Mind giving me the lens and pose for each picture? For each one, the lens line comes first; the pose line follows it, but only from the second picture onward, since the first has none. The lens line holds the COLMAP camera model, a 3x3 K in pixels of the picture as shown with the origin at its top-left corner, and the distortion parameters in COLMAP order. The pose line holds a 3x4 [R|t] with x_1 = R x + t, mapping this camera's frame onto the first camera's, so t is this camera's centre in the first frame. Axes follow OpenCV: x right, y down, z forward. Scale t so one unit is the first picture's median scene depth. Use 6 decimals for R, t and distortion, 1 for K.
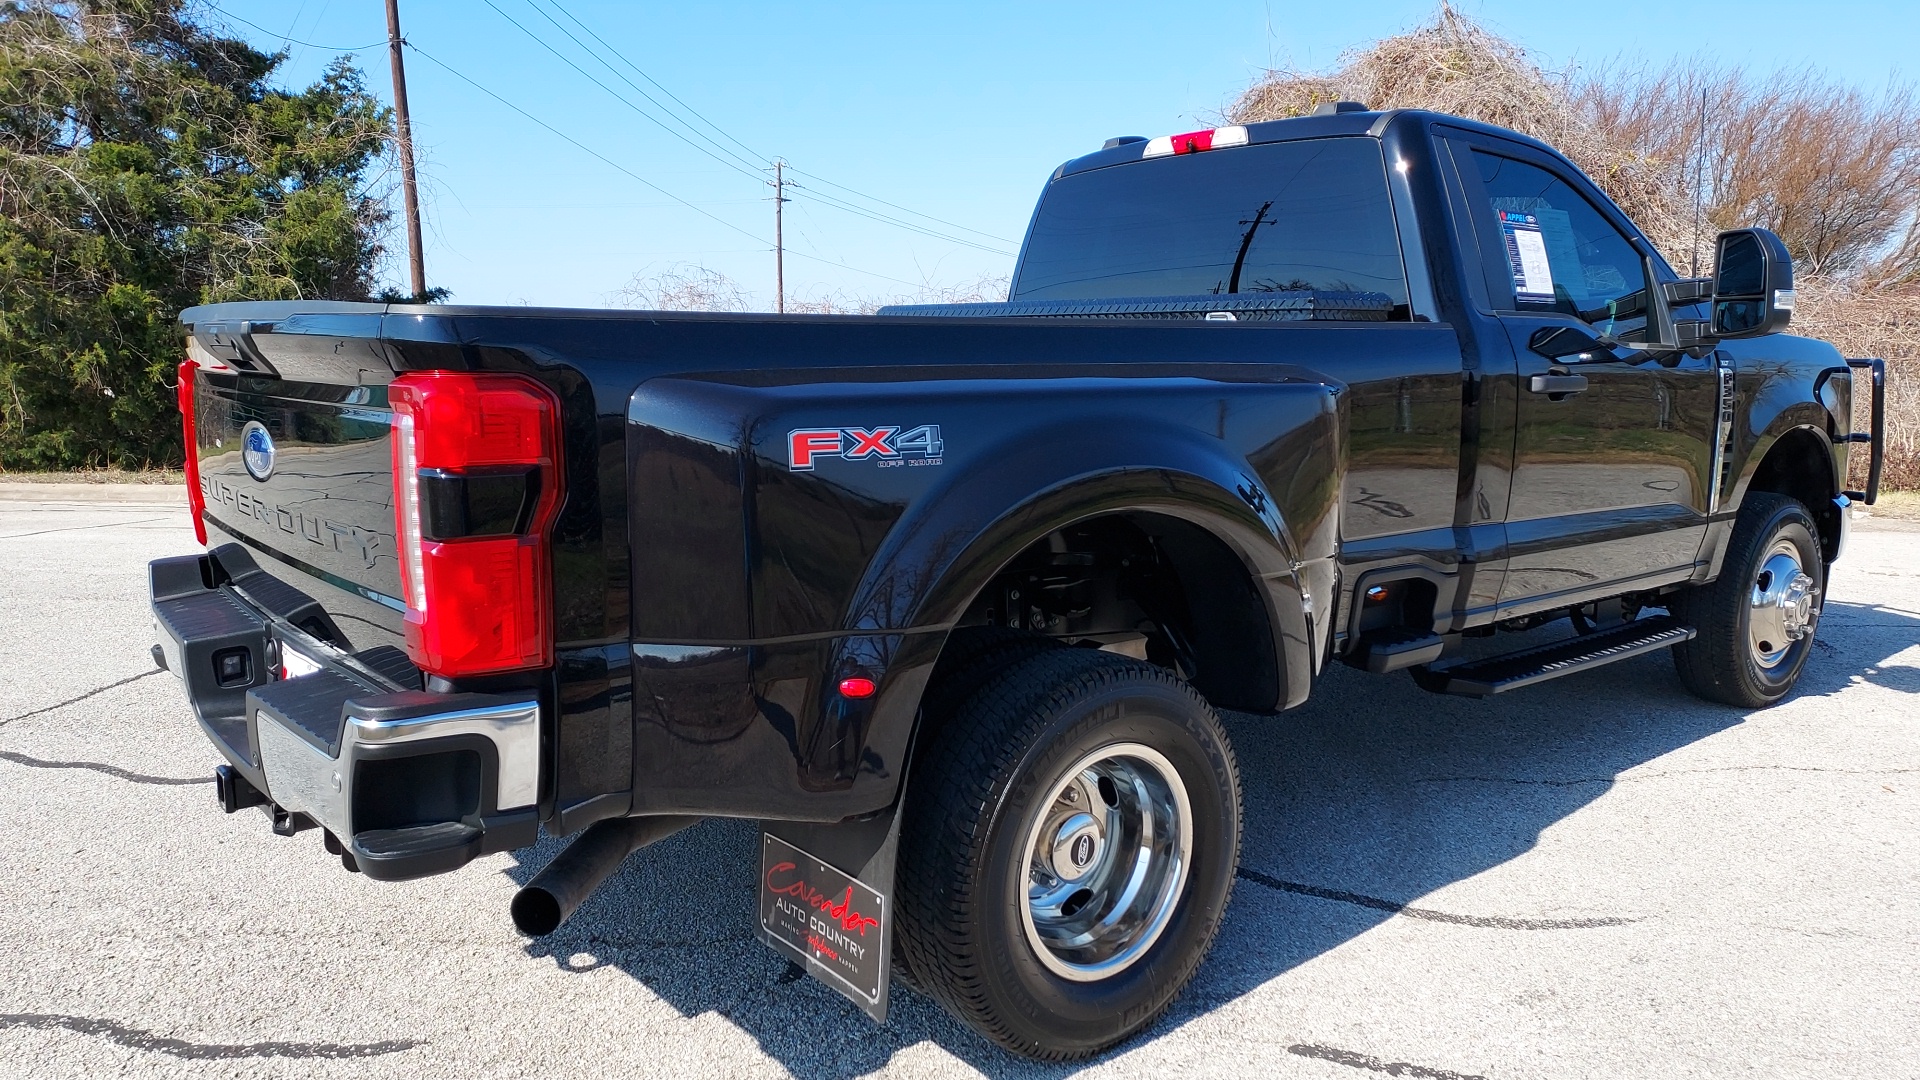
lens RADIAL K [[1423.2, 0, 962.5], [0, 1423.2, 536.0], [0, 0, 1]] dist [0.021057, -0.004657]
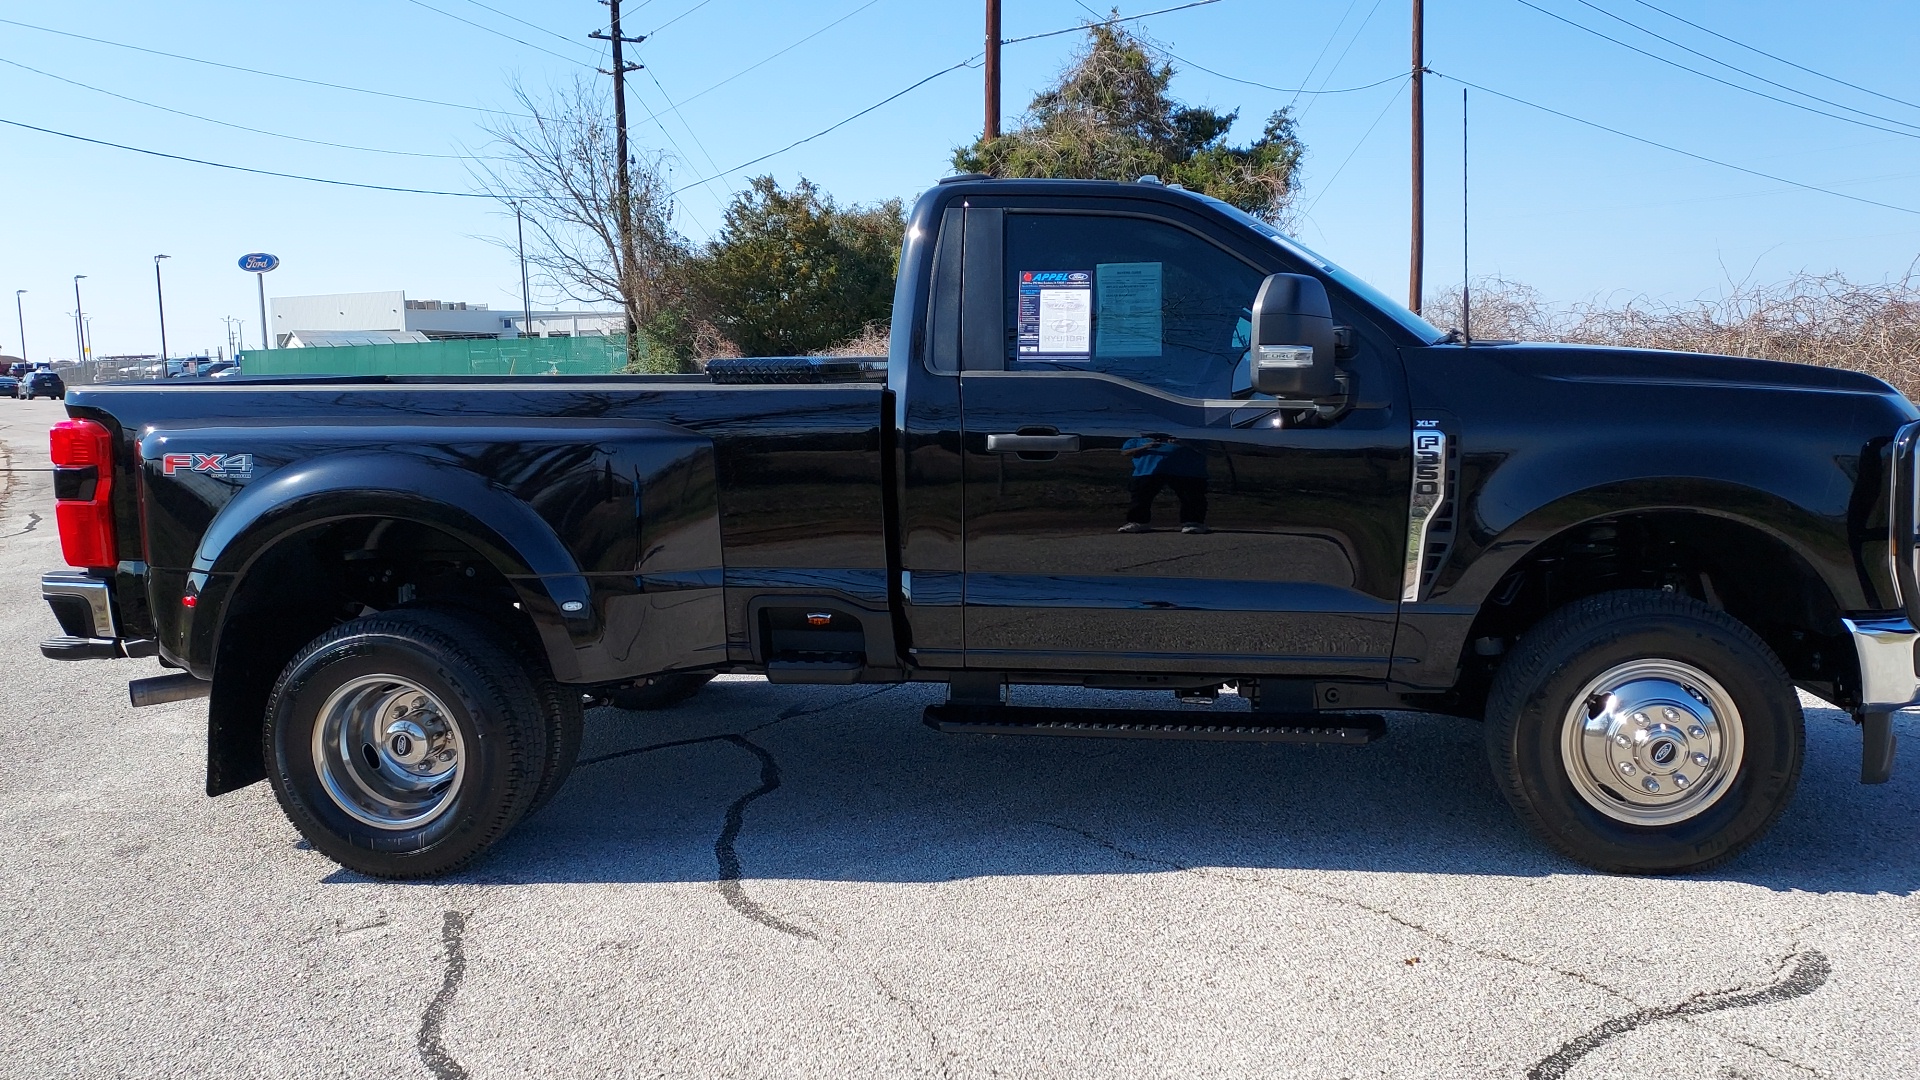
lens RADIAL K [[1423.2, 0, 999.8], [0, 1423.2, 543.8], [0, 0, 1]] dist [0.021057, -0.004657]
pose [[0.696606, 0.088847, -0.711931, 1.303093], [-0.088555, 0.995362, 0.037570, -0.082641], [0.711967, 0.036874, 0.701244, 0.326018]]
